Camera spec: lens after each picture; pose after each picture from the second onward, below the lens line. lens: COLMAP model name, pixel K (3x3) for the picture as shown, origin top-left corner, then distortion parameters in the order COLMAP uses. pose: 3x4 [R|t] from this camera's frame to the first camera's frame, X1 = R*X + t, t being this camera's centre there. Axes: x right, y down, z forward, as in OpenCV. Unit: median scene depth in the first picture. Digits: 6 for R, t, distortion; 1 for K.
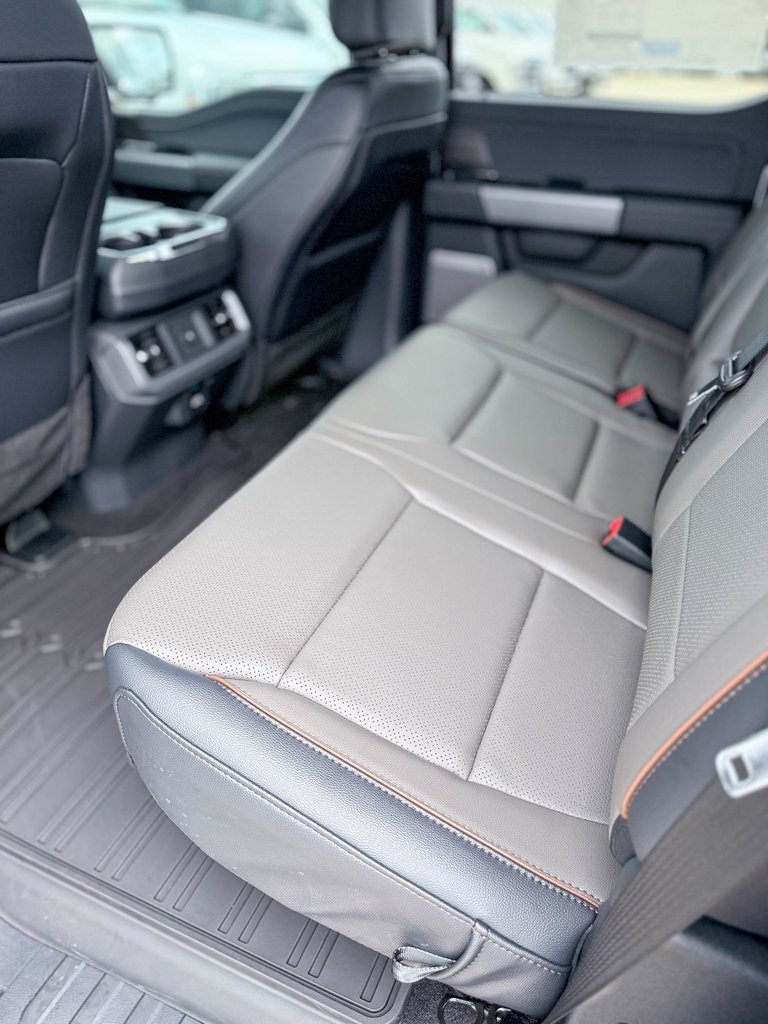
lens RADIAL K [[719.6, 0, 384.0], [0, 719.6, 512.0], [0, 0, 1]] dist [0.116520, -0.189563]
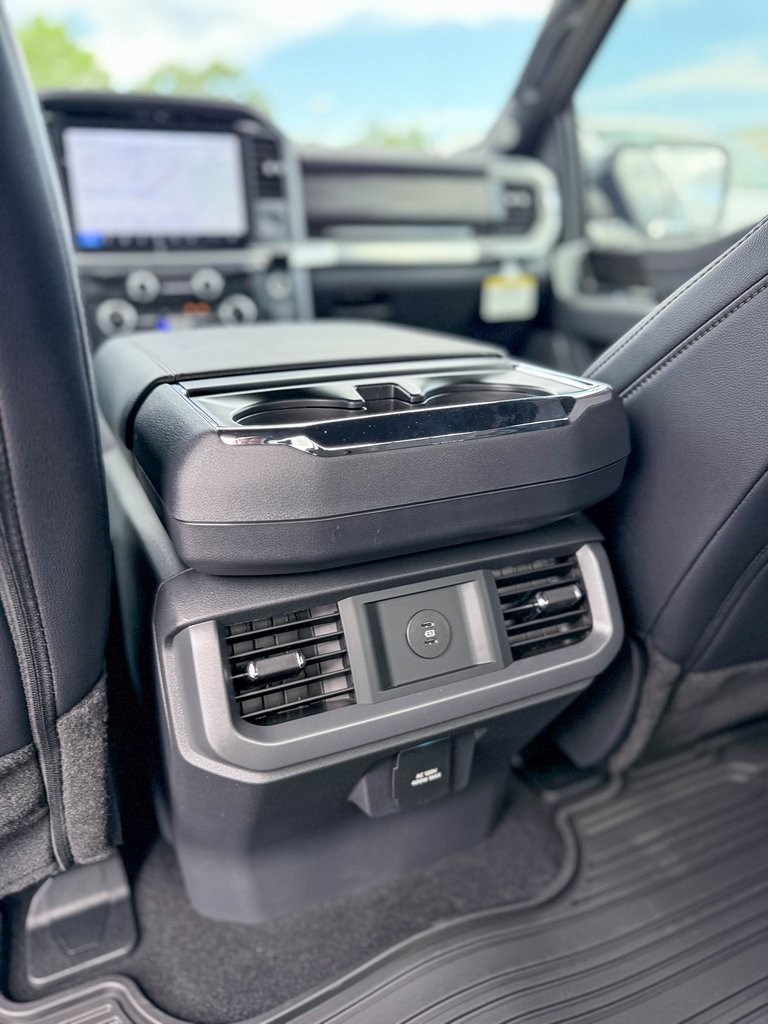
lens RADIAL K [[719.6, 0, 384.0], [0, 719.6, 512.0], [0, 0, 1]] dist [0.116520, -0.189563]
pose [[0.729025, 0.175954, -0.661485, -0.026026], [-0.329870, 0.937083, -0.114289, -0.236394], [0.599757, 0.301524, 0.741198, 0.626337]]
